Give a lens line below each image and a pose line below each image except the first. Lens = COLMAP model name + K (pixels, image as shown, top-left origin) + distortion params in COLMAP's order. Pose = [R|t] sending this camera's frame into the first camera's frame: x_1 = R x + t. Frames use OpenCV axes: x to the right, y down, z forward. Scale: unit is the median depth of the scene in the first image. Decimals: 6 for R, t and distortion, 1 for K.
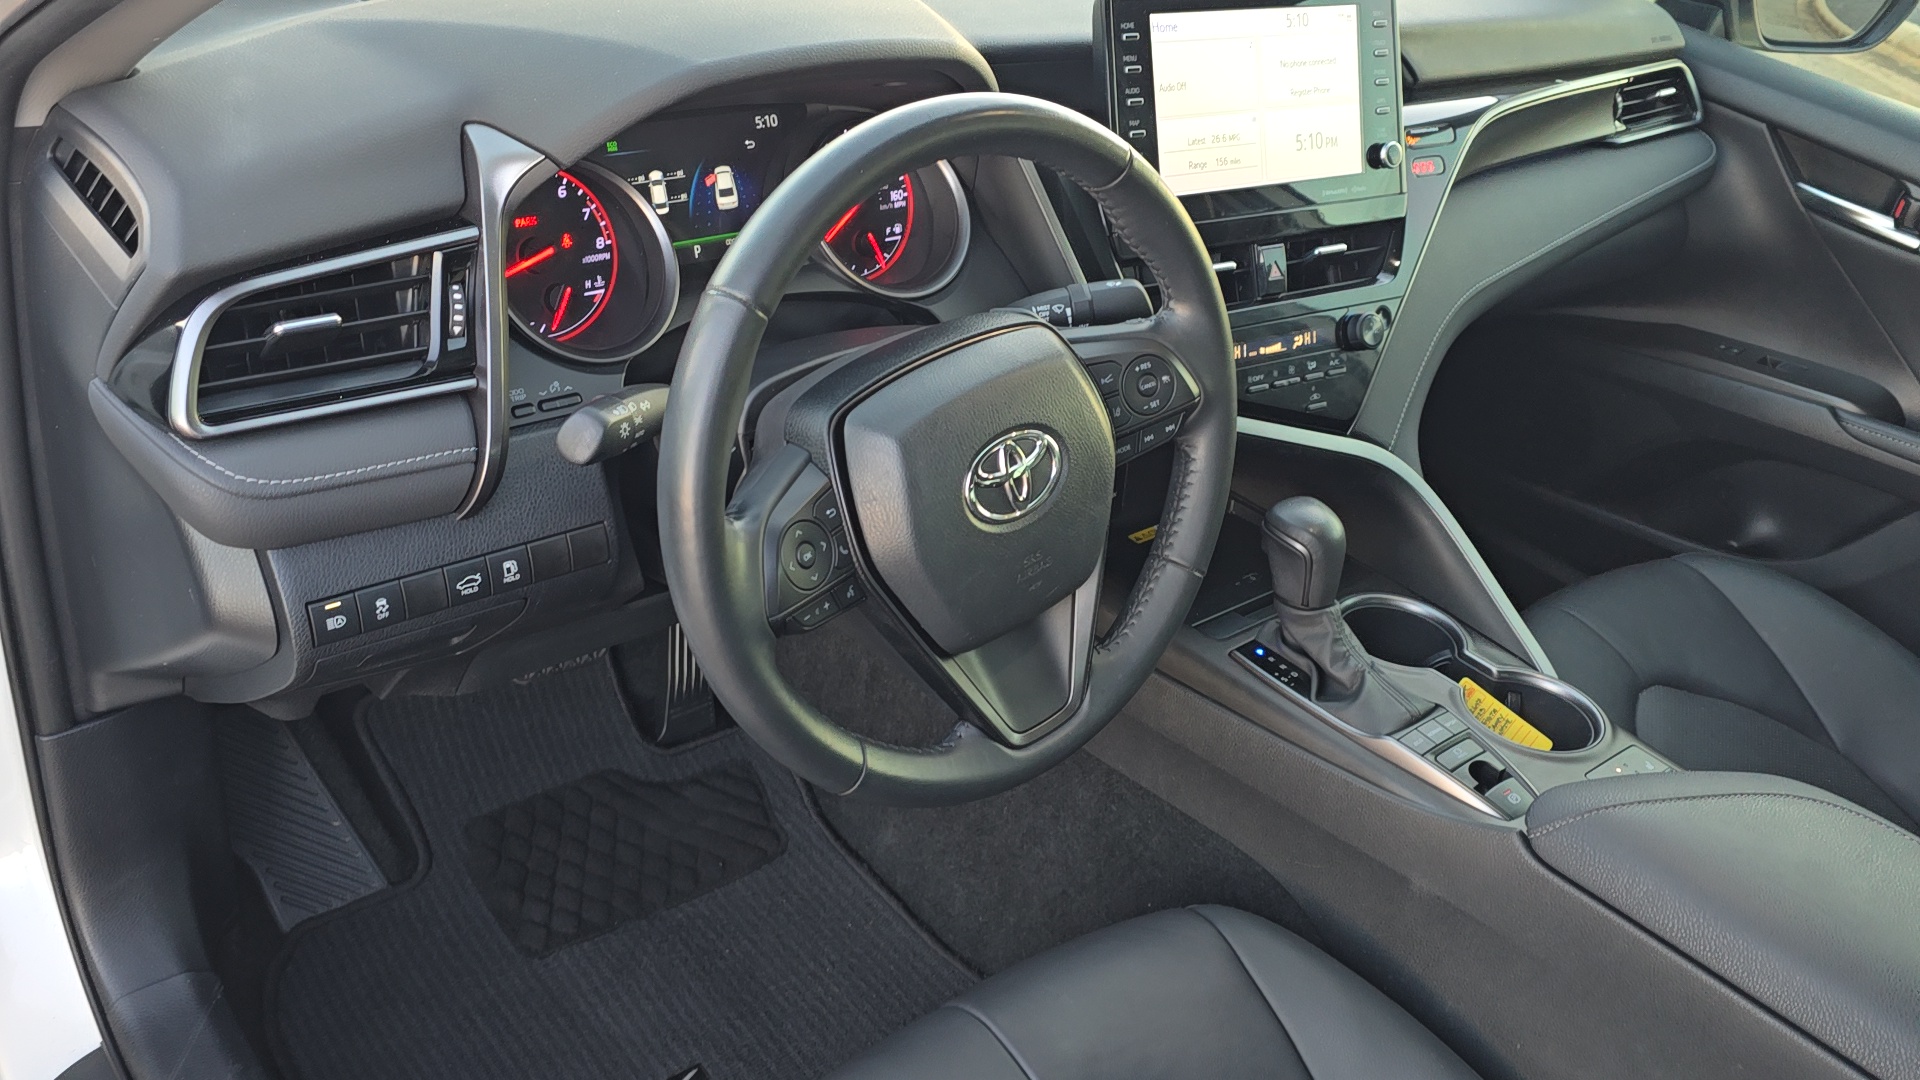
lens RADIAL K [[1584.9, 0, 976.8], [0, 1584.9, 547.7], [0, 0, 1]] dist [-0.007499, 0.017362]
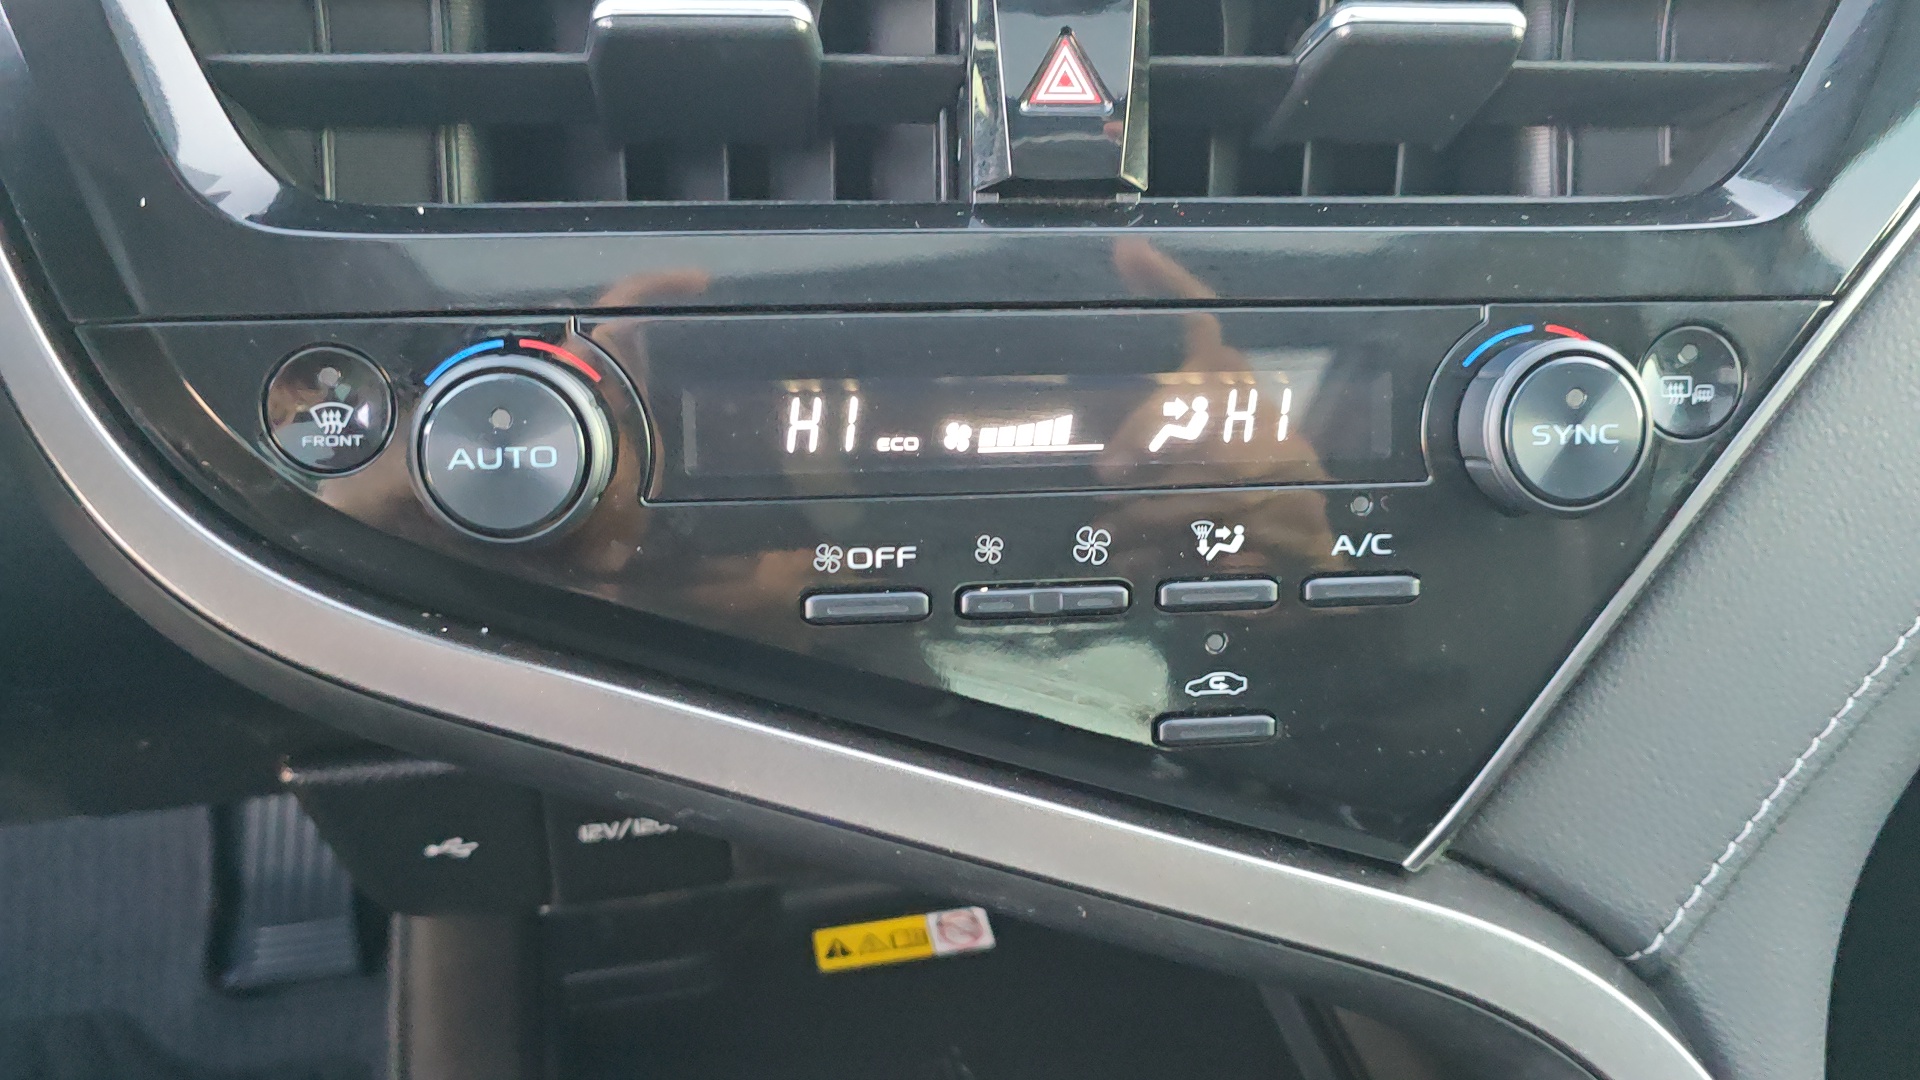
lens RADIAL K [[1584.9, 0, 962.3], [0, 1584.9, 528.2], [0, 0, 1]] dist [-0.007499, 0.017362]
pose [[0.892980, 0.188264, -0.408831, 0.282822], [-0.192933, 0.980747, 0.030219, -0.123195], [0.406649, 0.051892, 0.912109, 0.833360]]
